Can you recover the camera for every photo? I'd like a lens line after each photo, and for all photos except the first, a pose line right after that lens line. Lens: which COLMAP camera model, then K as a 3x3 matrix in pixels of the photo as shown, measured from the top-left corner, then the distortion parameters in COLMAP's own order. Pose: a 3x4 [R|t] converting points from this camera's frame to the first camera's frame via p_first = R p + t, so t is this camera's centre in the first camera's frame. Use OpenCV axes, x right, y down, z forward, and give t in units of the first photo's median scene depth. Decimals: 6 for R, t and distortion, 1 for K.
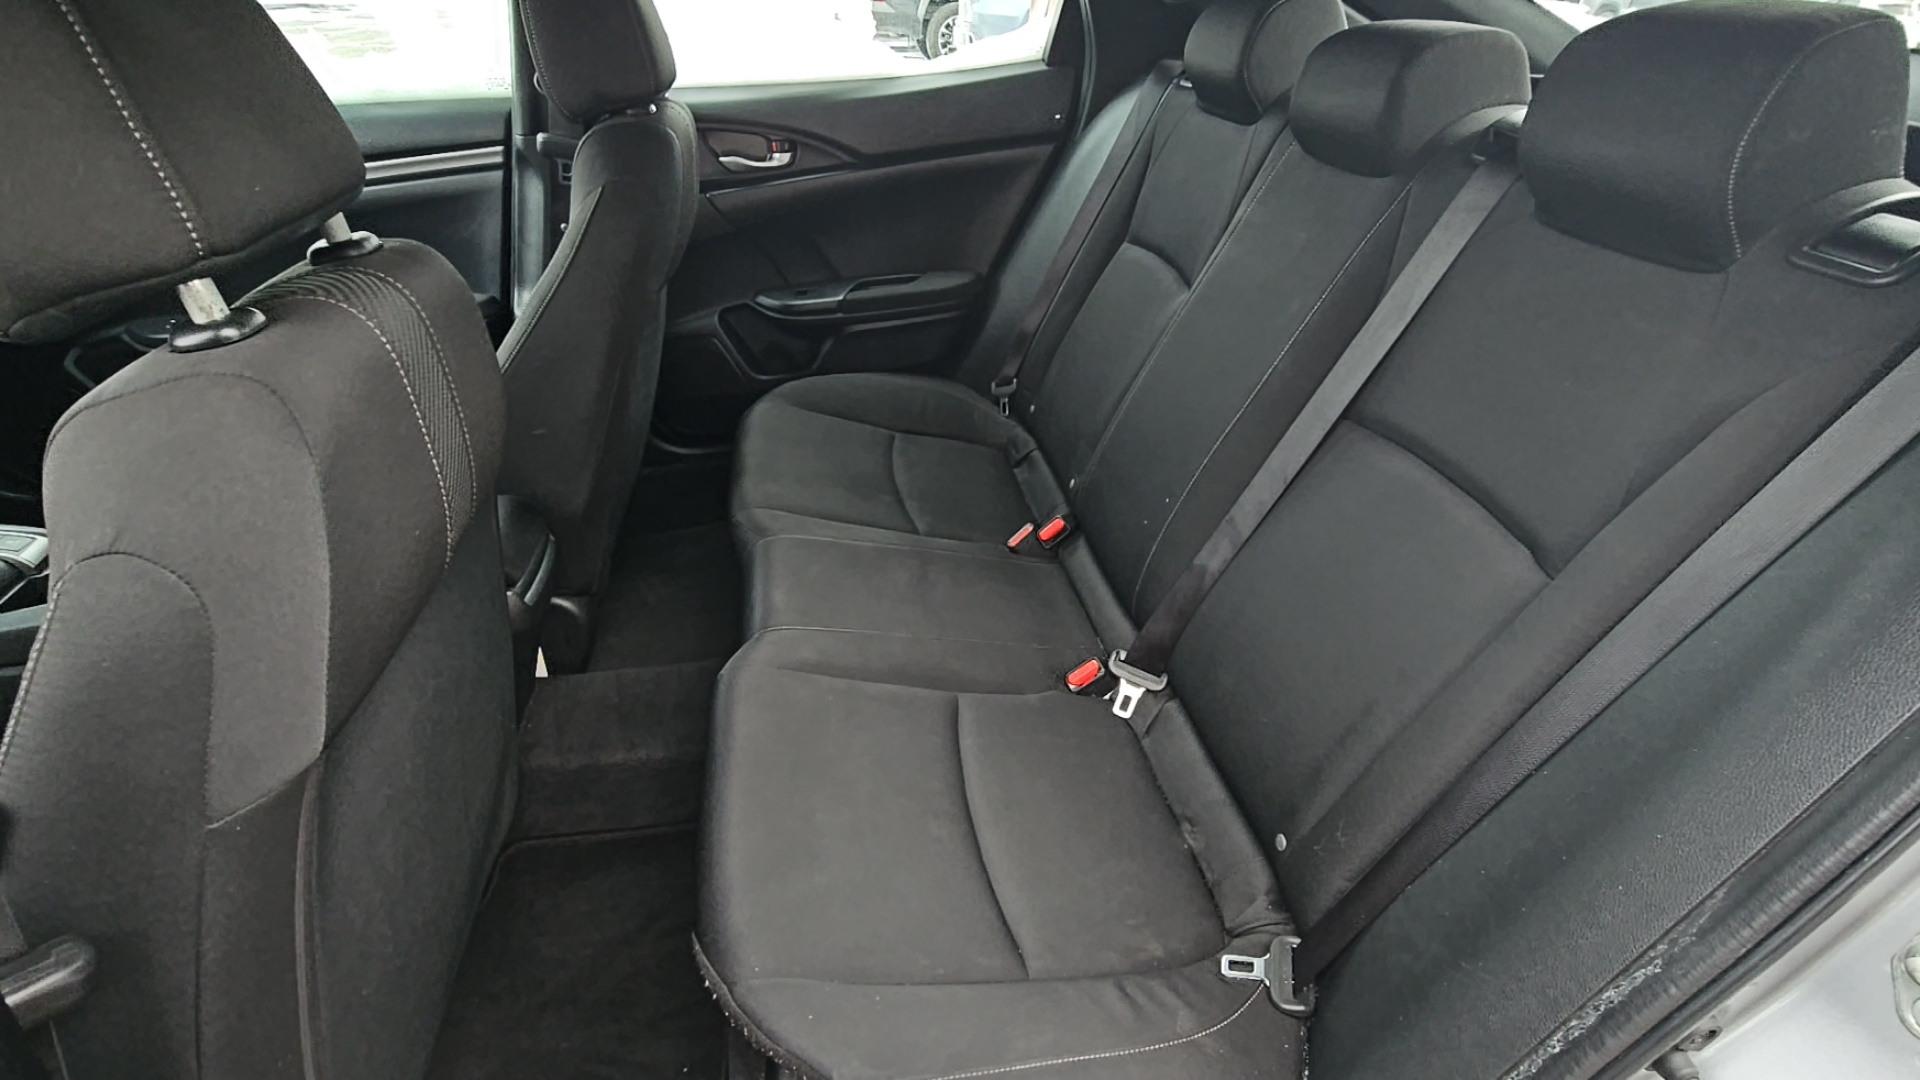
lens RADIAL K [[851.0, 0, 960.3], [0, 851.0, 536.4], [0, 0, 1]] dist [0.010614, -0.008669]
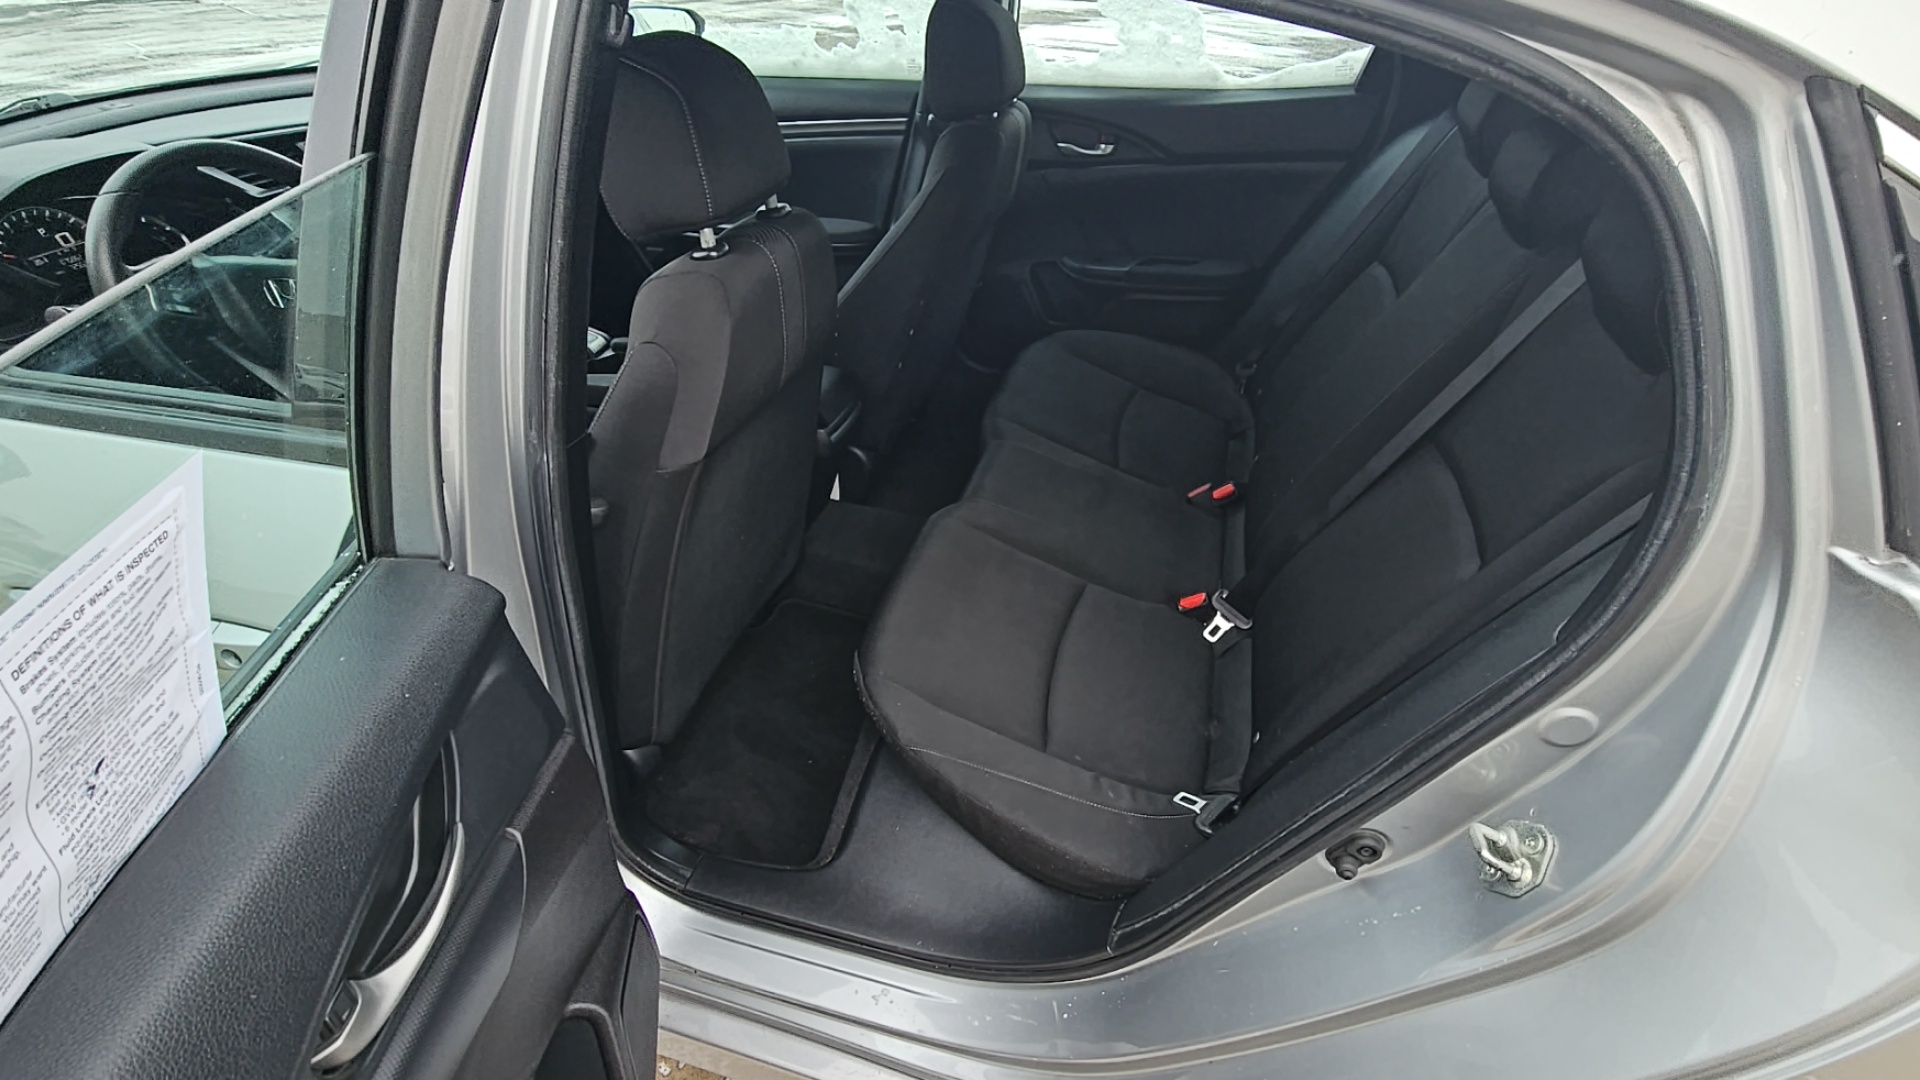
lens RADIAL K [[851.0, 0, 954.0], [0, 851.0, 536.5], [0, 0, 1]] dist [0.010614, -0.008669]
pose [[0.893745, 0.273040, -0.355907, 0.247895], [-0.252257, 0.961996, 0.104549, 0.026400], [0.370927, -0.003661, 0.928655, -0.297204]]
